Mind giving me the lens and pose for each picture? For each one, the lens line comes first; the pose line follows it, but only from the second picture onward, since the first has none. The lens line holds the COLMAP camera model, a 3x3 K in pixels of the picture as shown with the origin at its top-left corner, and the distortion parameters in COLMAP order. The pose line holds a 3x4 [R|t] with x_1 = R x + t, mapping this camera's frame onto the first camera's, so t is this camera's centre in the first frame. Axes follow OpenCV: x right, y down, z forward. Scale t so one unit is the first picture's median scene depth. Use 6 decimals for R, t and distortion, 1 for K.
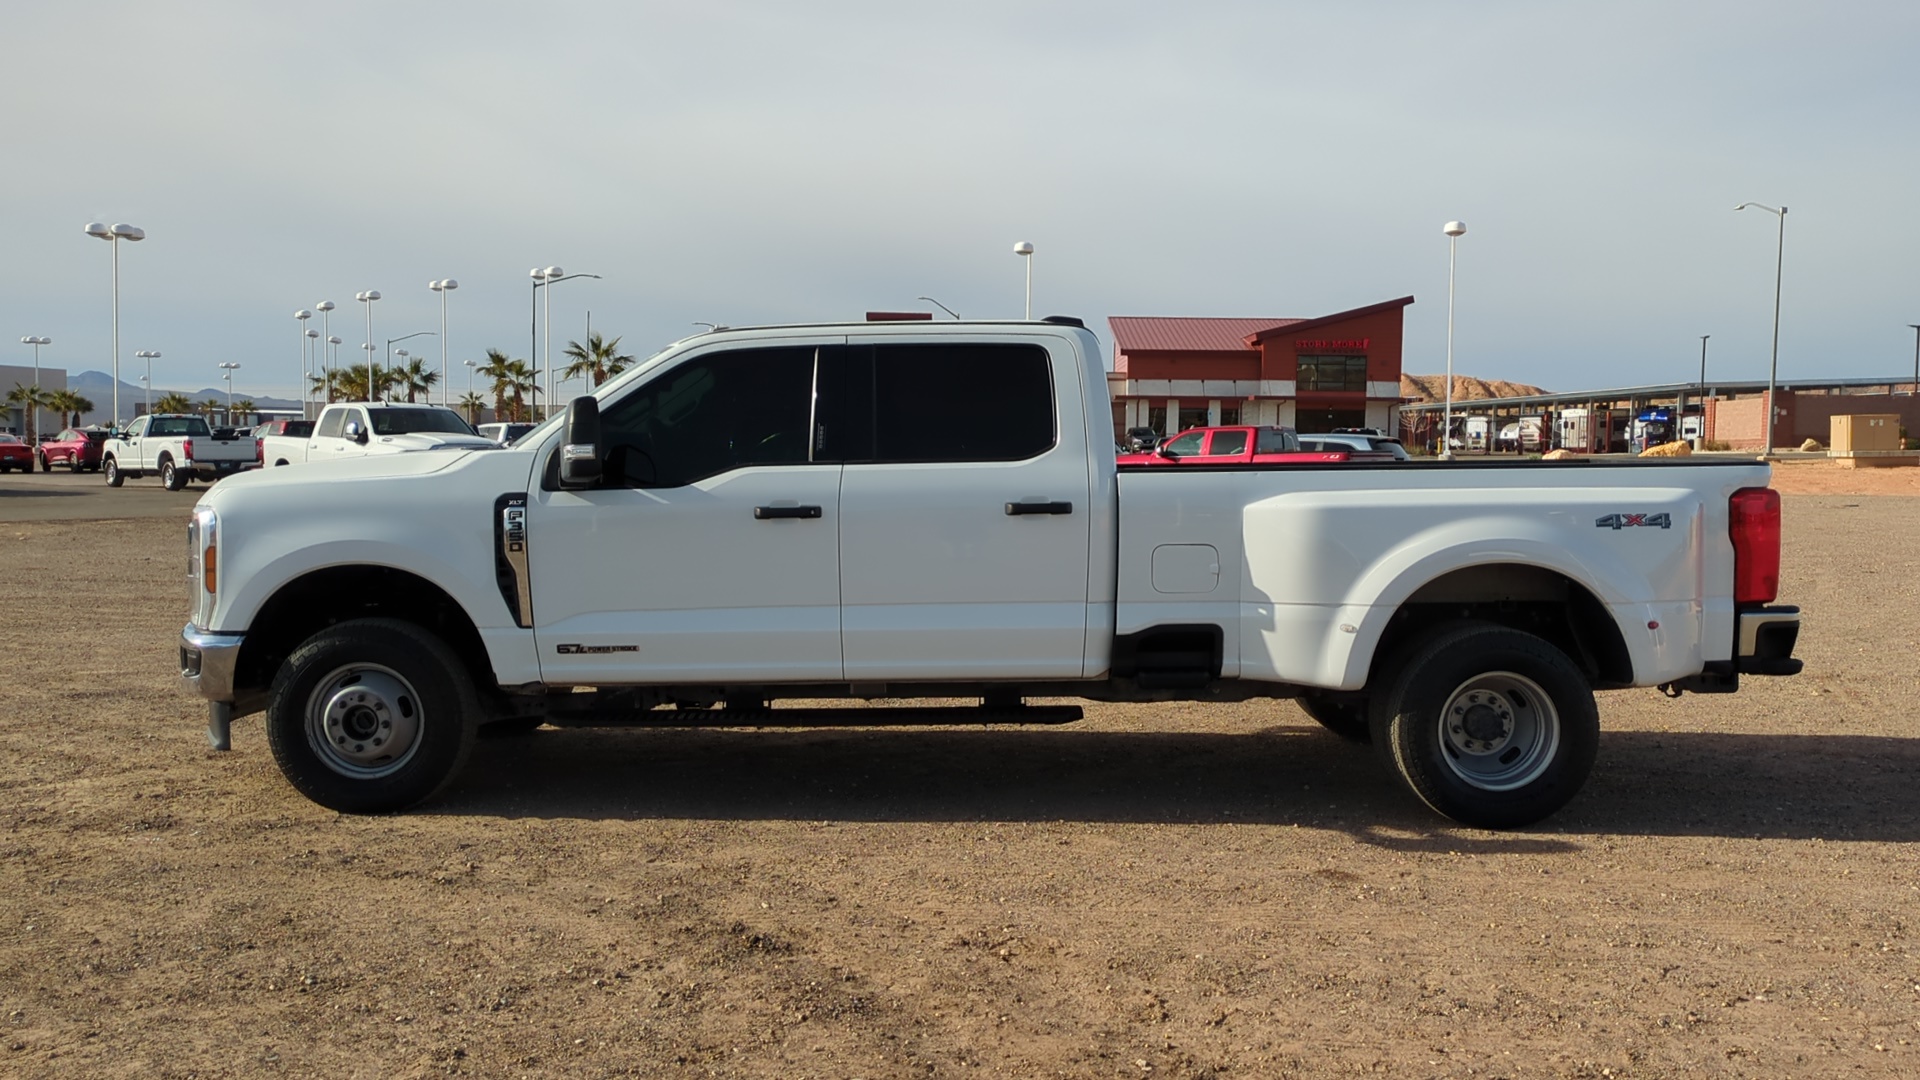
lens RADIAL K [[1659.5, 0, 968.9], [0, 1659.5, 540.2], [0, 0, 1]] dist [0.084449, -0.105936]
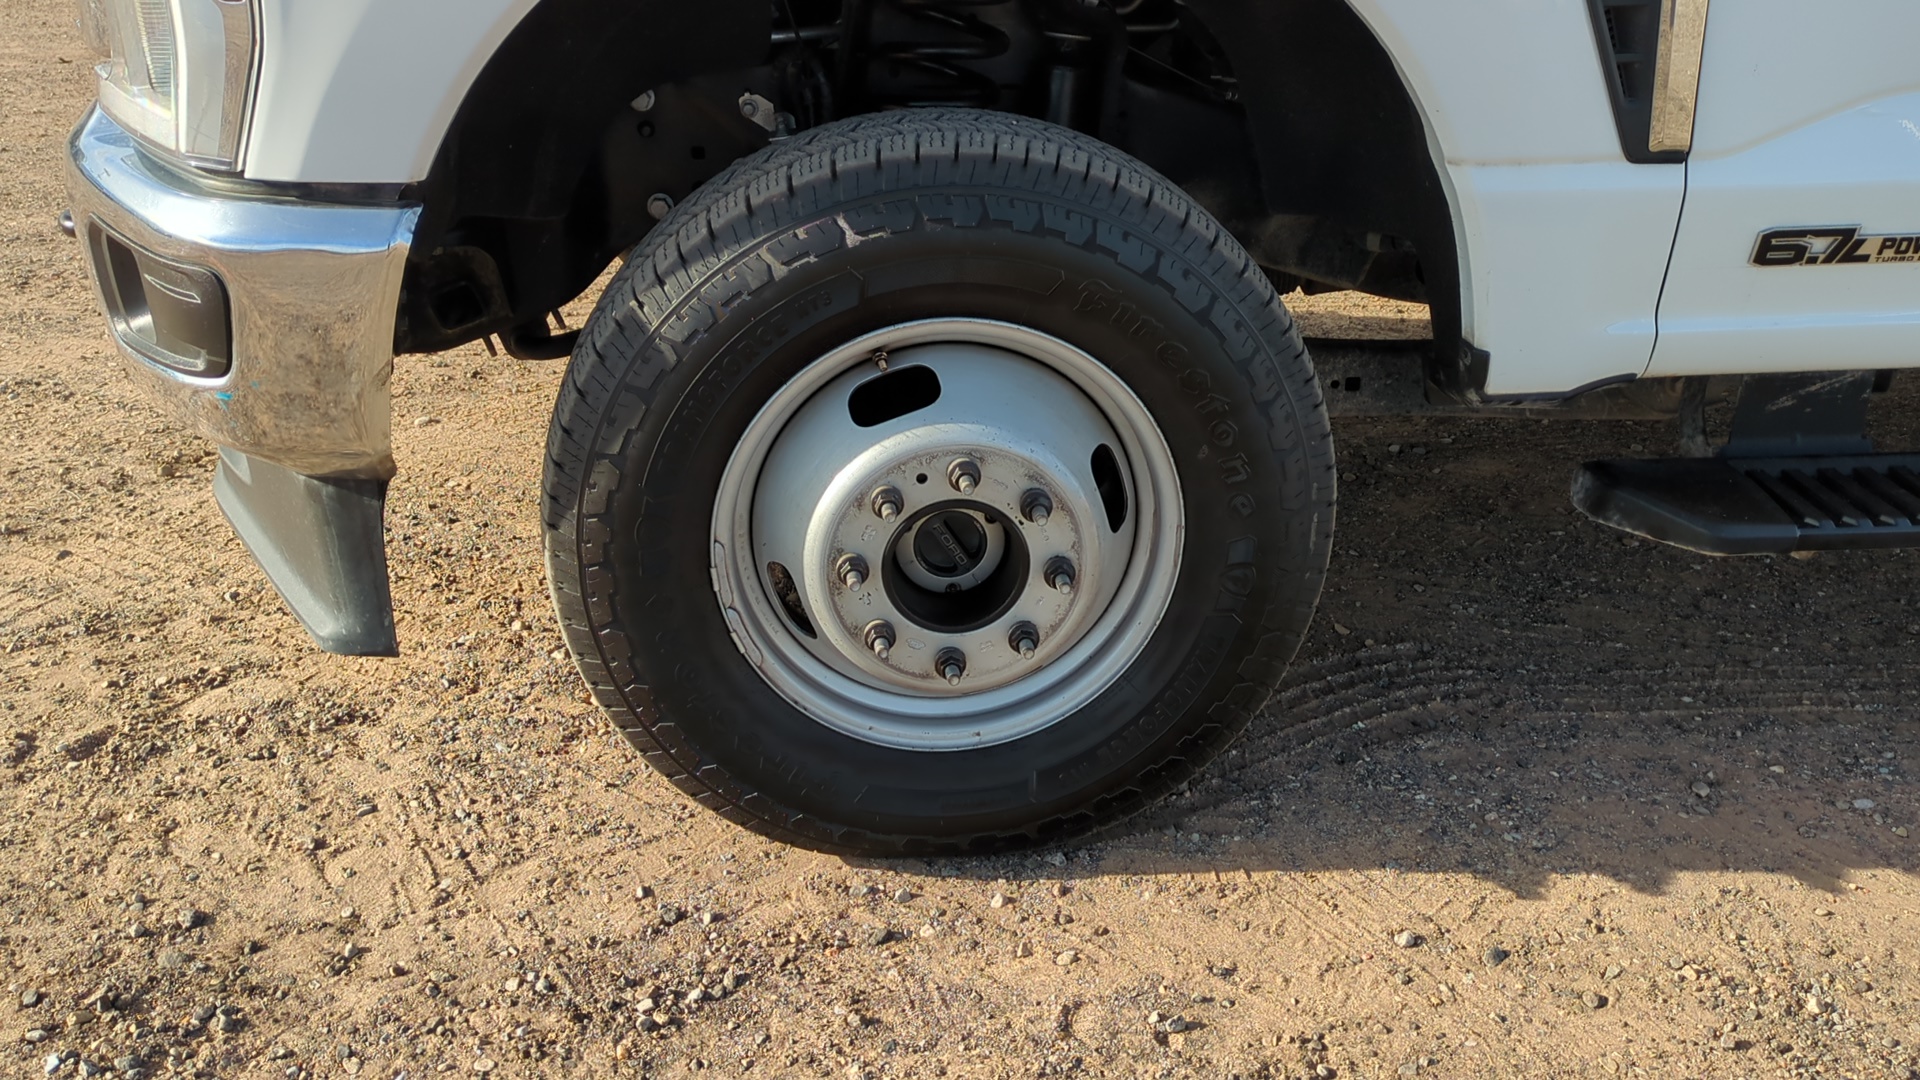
lens RADIAL K [[1532.5, 0, 962.2], [0, 1532.5, 510.3], [0, 0, 1]] dist [0.057982, -0.074404]
pose [[0.993353, -0.033606, 0.110093, -0.385412], [-0.007185, 0.936465, 0.350687, 0.023734], [-0.114883, -0.349147, 0.929999, 0.795406]]
